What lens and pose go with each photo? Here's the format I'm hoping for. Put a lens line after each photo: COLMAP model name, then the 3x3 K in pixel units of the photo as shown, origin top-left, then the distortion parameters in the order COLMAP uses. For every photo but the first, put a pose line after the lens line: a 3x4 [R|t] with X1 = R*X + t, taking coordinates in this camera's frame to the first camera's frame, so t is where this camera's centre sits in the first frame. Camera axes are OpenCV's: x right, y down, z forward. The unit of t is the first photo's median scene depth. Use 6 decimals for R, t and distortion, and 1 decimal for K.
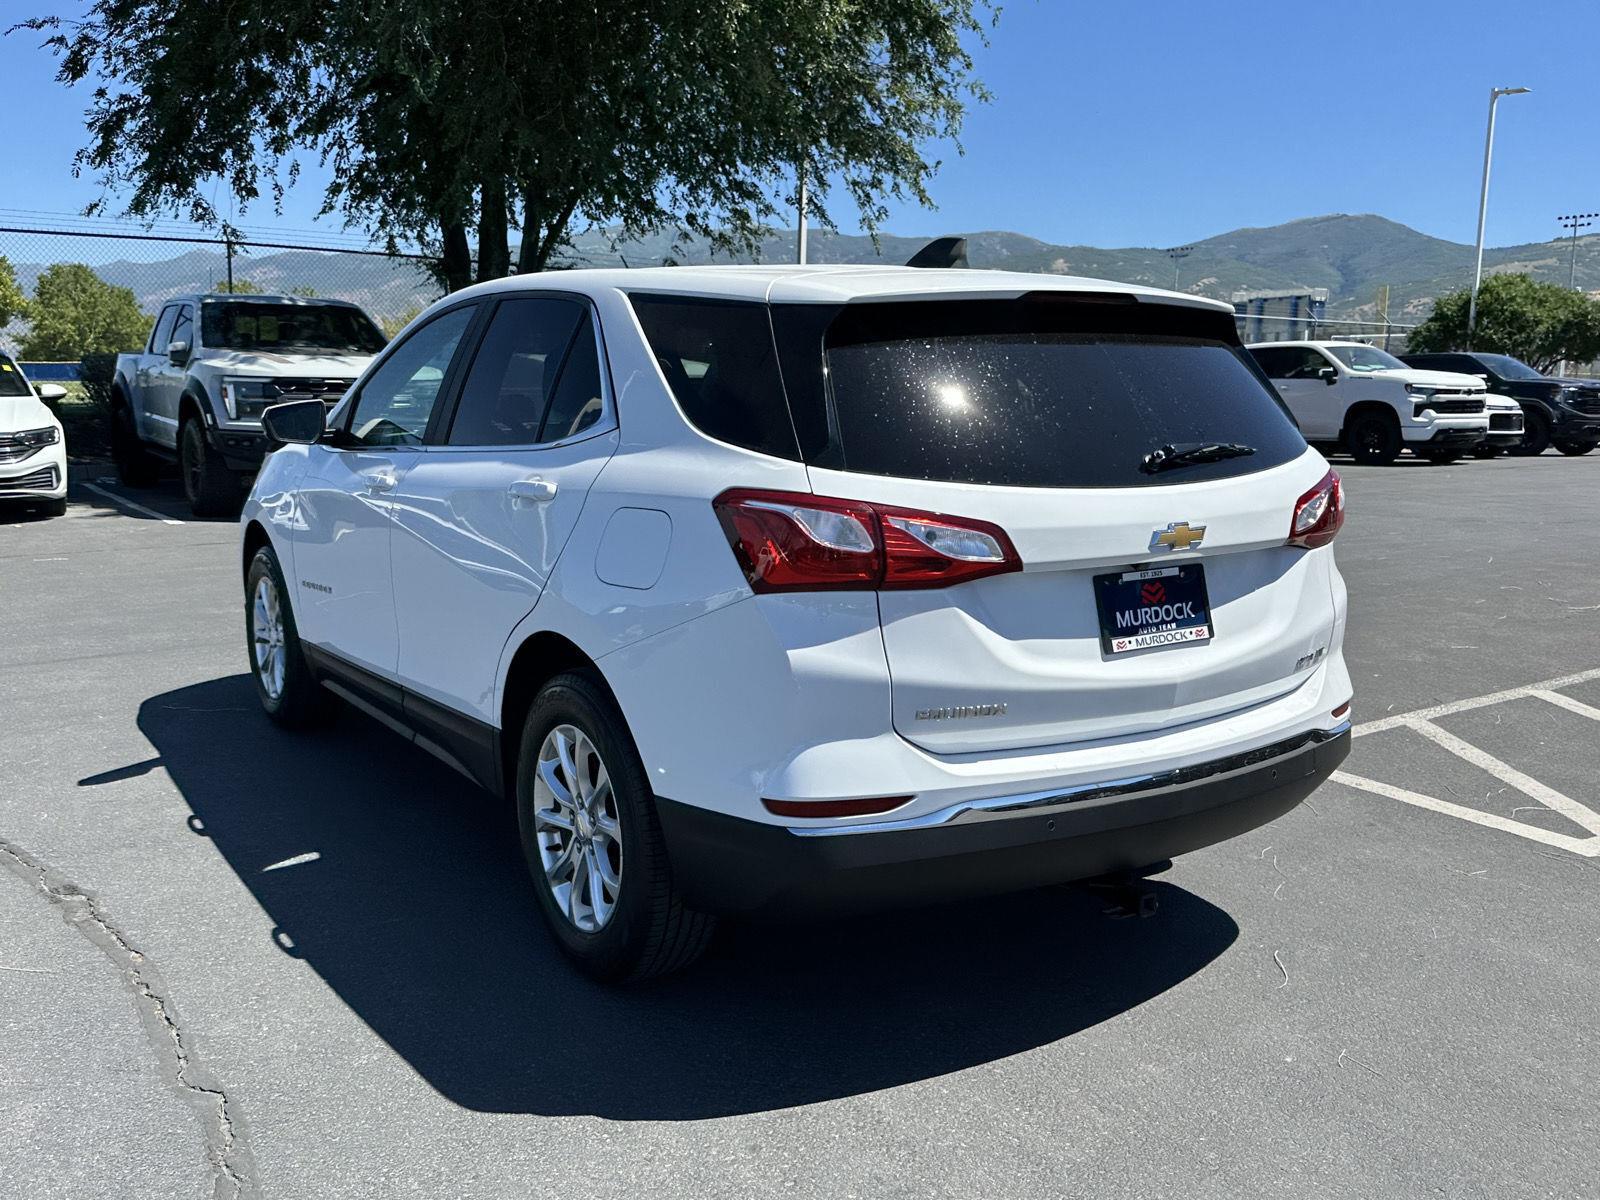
lens RADIAL K [[1403.0, 0, 804.1], [0, 1403.0, 591.6], [0, 0, 1]] dist [0.115086, -0.216939]
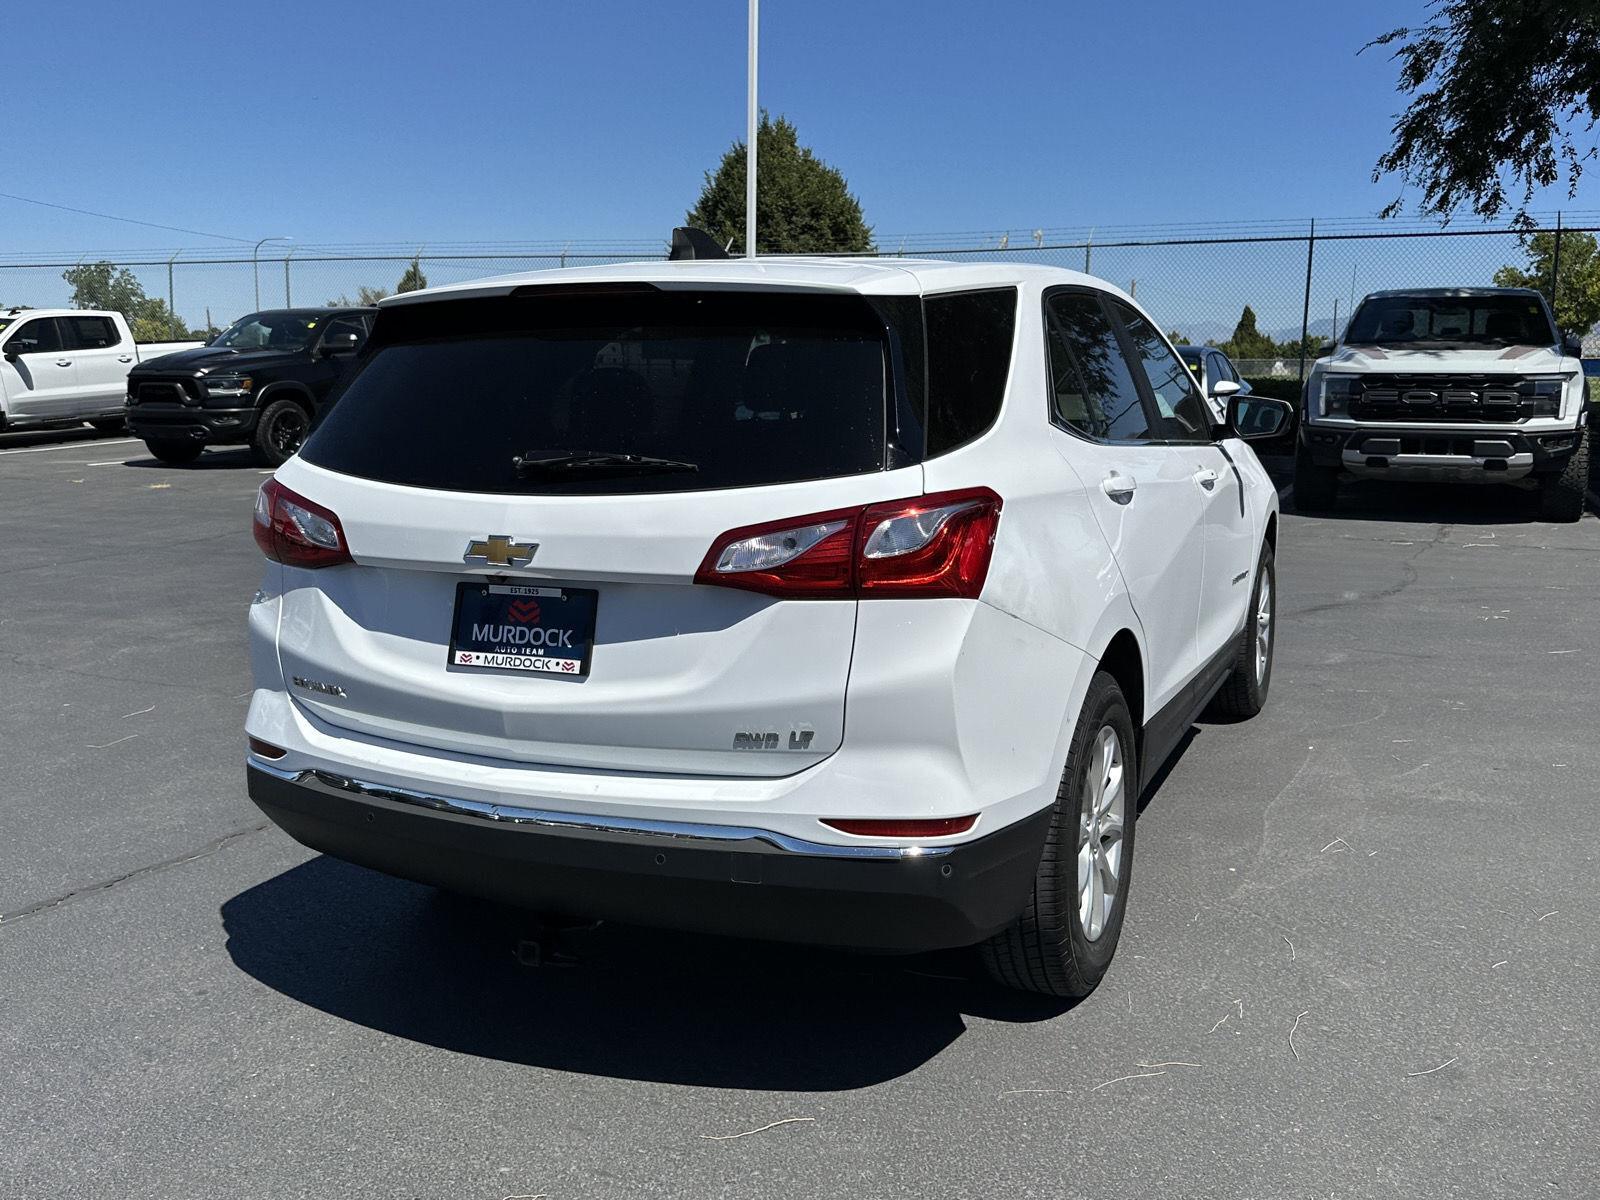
lens RADIAL K [[1403.0, 0, 805.5], [0, 1403.0, 583.4], [0, 0, 1]] dist [0.115086, -0.216939]
pose [[0.526570, 0.119722, -0.841660, 0.972222], [-0.122209, 0.990411, 0.064424, -0.086160], [0.841302, 0.068935, 0.536152, 0.580821]]
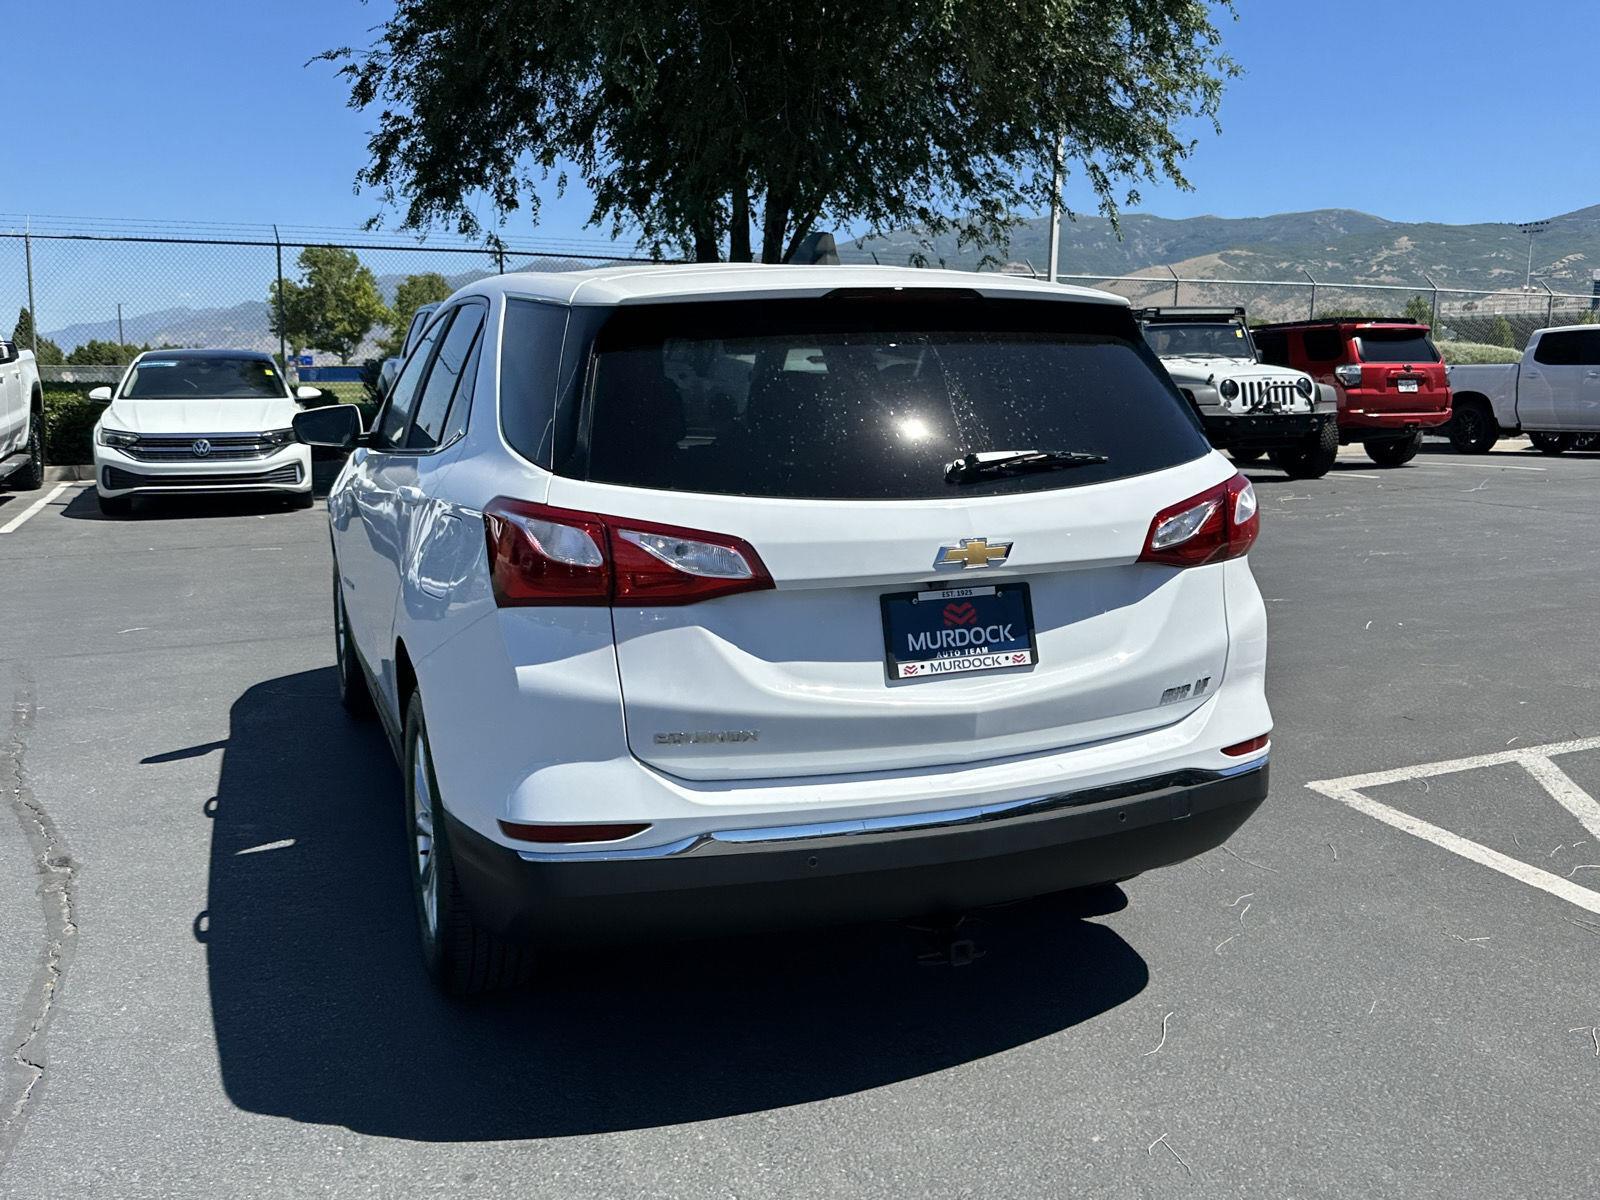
lens RADIAL K [[1403.0, 0, 804.7], [0, 1403.0, 580.3], [0, 0, 1]] dist [0.115086, -0.216939]
pose [[0.977244, 0.018680, -0.211293, 0.299633], [-0.019370, 0.999812, -0.001192, -0.015630], [0.211231, 0.005258, 0.977422, 0.073595]]
